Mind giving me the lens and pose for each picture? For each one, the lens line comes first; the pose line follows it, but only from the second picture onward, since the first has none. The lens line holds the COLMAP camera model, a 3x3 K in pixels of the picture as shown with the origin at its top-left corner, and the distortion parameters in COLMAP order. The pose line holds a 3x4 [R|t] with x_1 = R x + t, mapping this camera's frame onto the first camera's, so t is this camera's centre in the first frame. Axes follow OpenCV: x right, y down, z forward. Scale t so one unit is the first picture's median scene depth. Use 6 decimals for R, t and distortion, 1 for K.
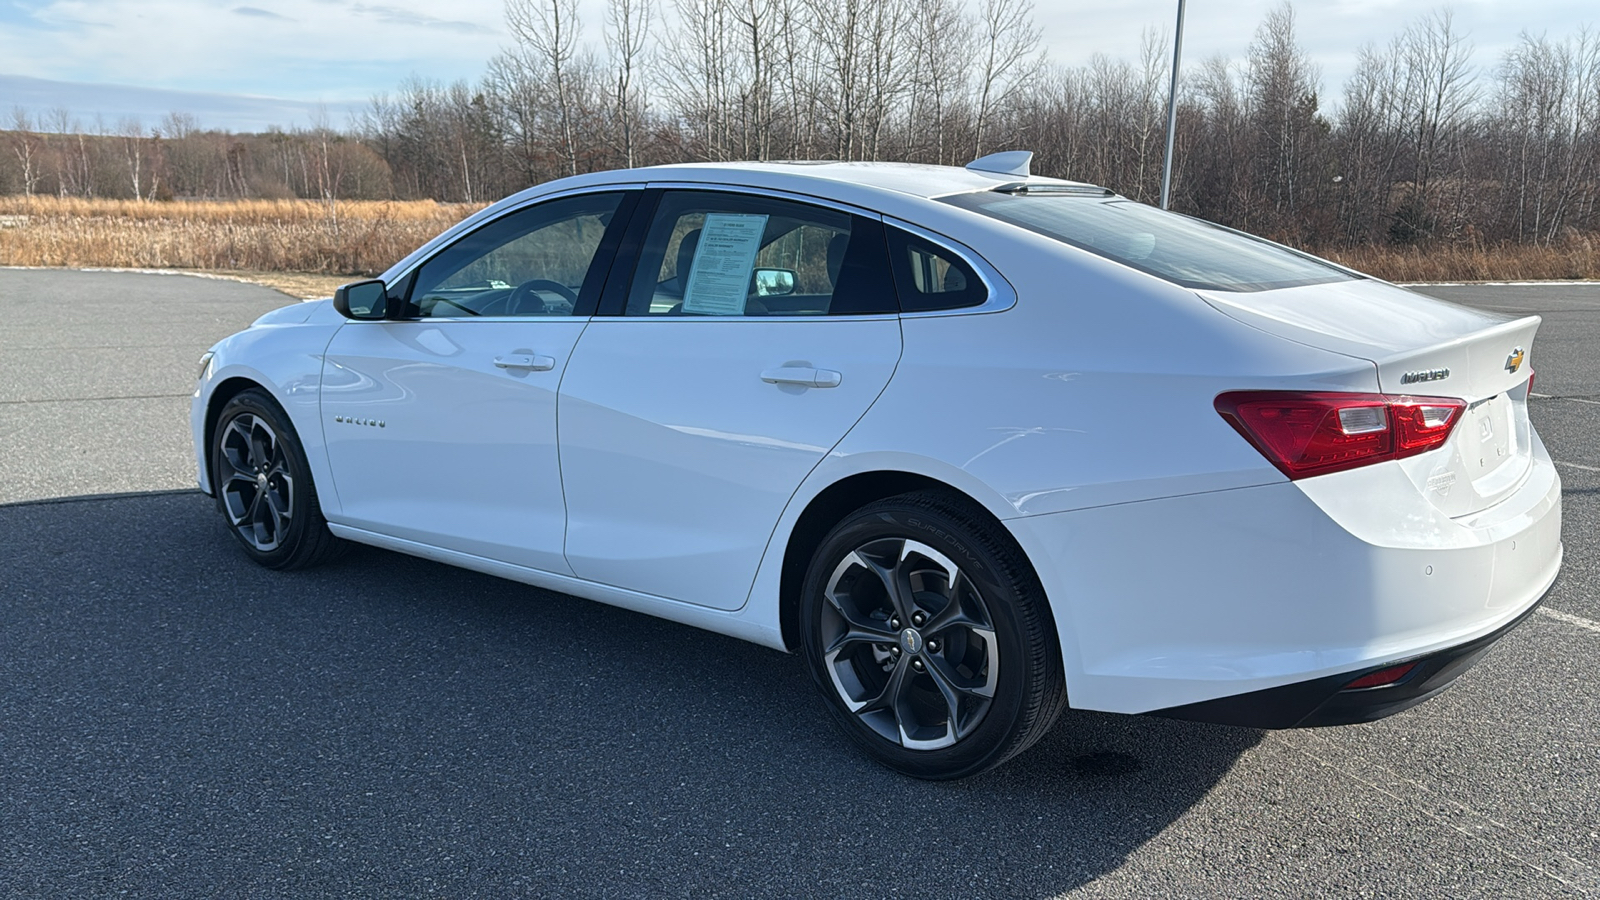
lens RADIAL K [[1285.9, 0, 806.4], [0, 1285.9, 457.1], [0, 0, 1]] dist [0.128536, -0.201192]
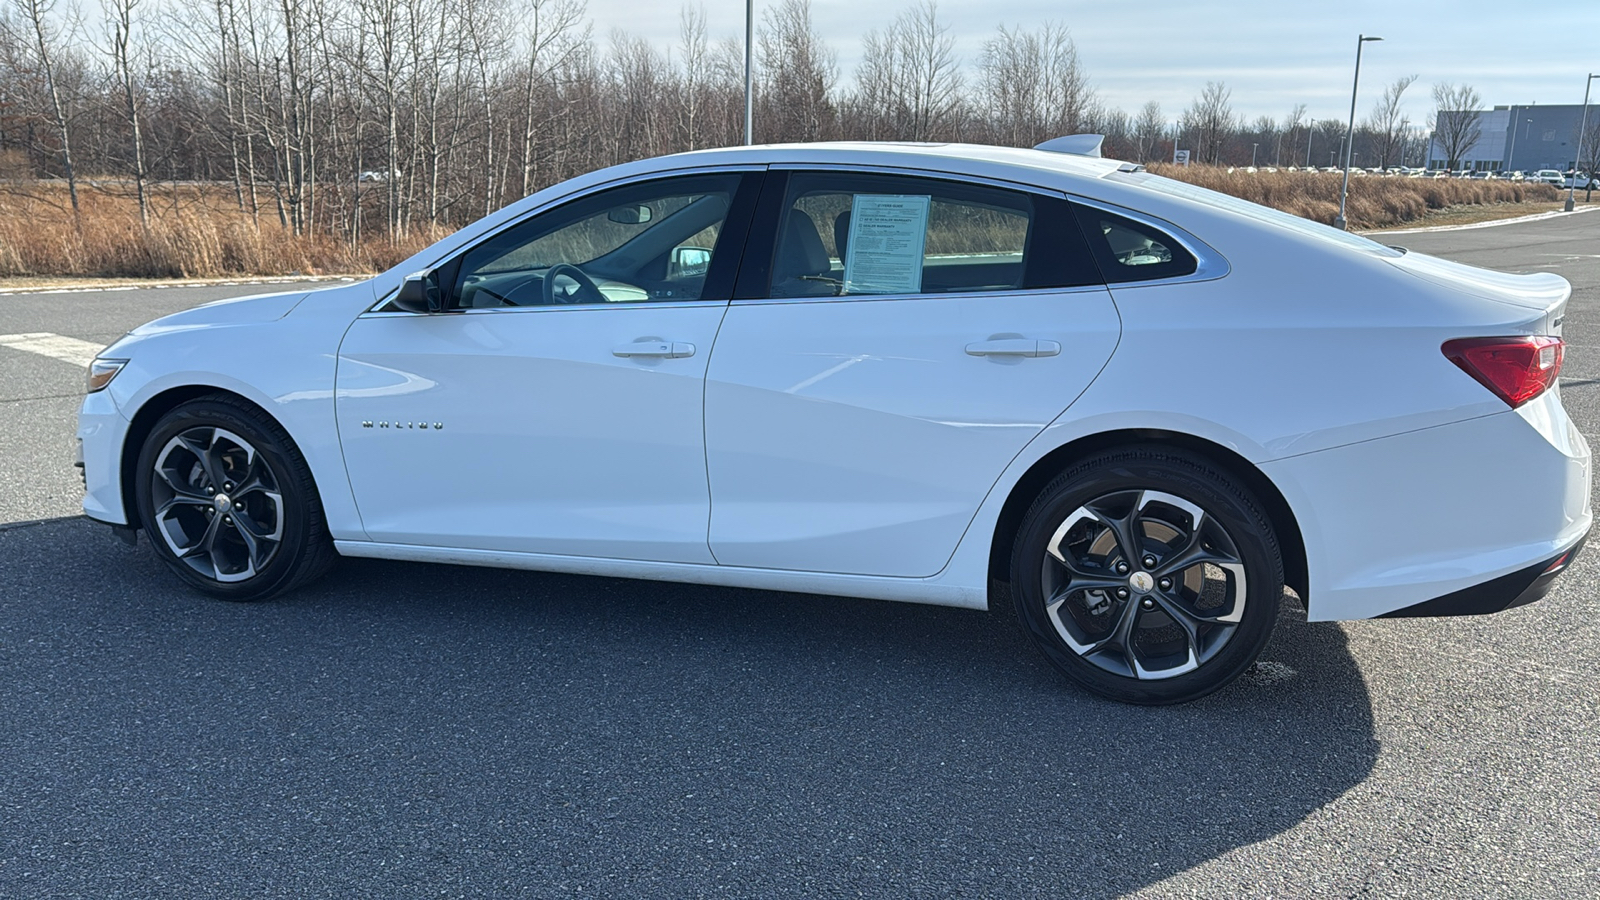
lens RADIAL K [[1285.9, 0, 806.4], [0, 1285.9, 457.1], [0, 0, 1]] dist [0.128536, -0.201192]
pose [[0.934721, -0.077907, 0.346737, -0.466576], [0.071219, 0.996947, 0.032010, -0.016516], [-0.348172, -0.005226, 0.937416, 0.052932]]
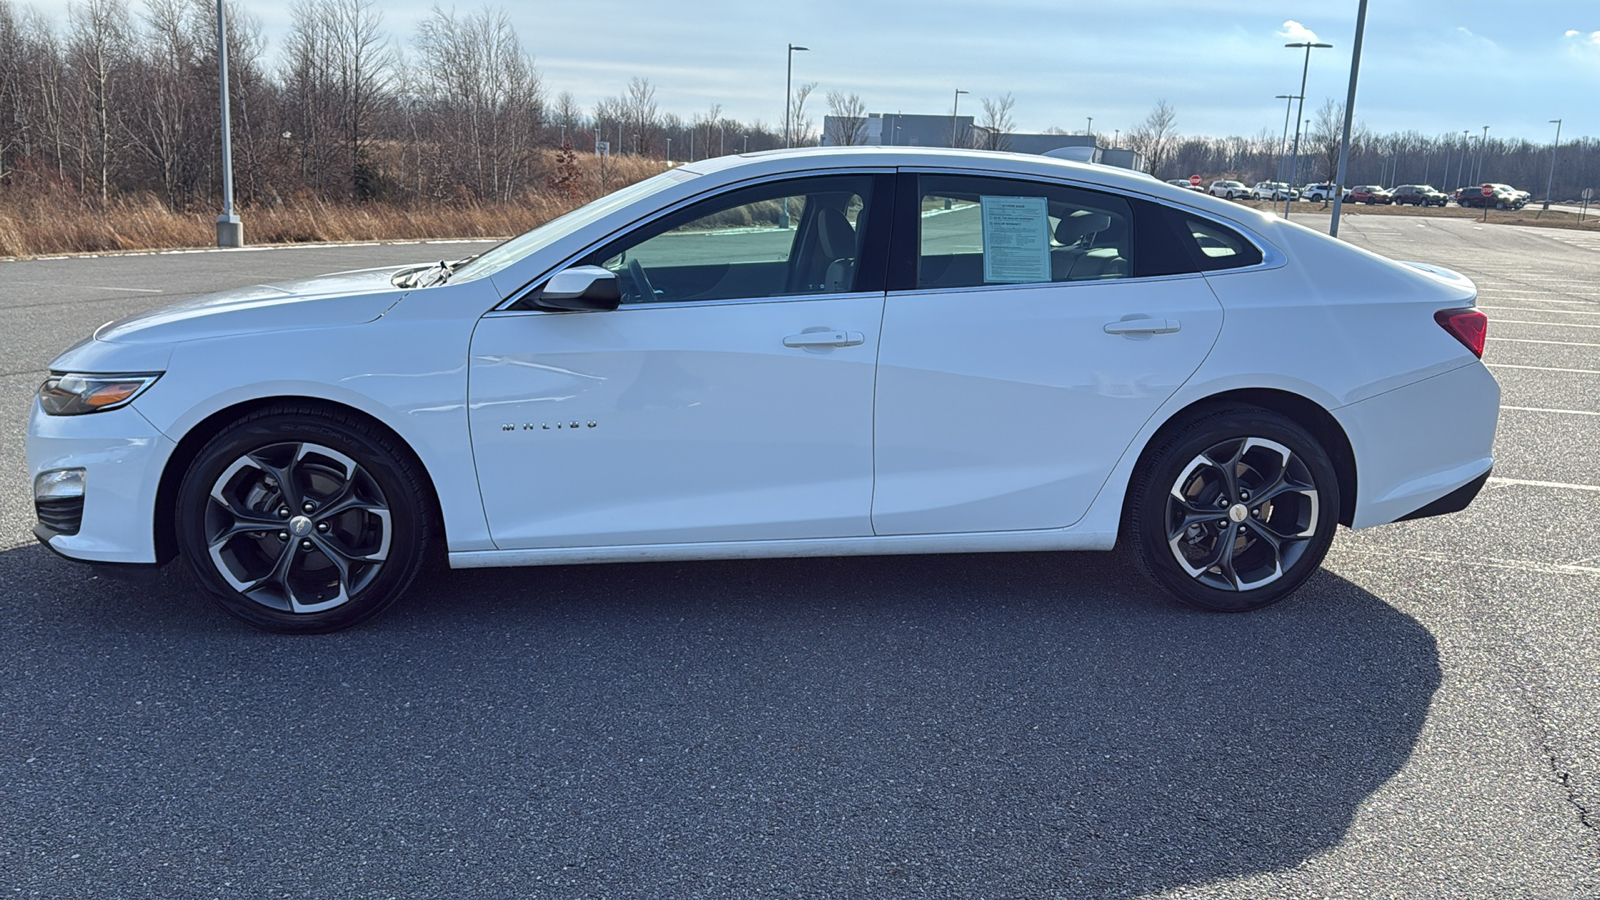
lens RADIAL K [[1311.7, 0, 800.0], [0, 1311.7, 450.0], [0, 0, 1]] dist [0.118938, -0.254710]
pose [[0.694018, -0.134943, 0.707198, -1.015770], [0.117026, 0.990358, 0.074129, -0.067823], [-0.710383, 0.031314, 0.703118, 0.285261]]
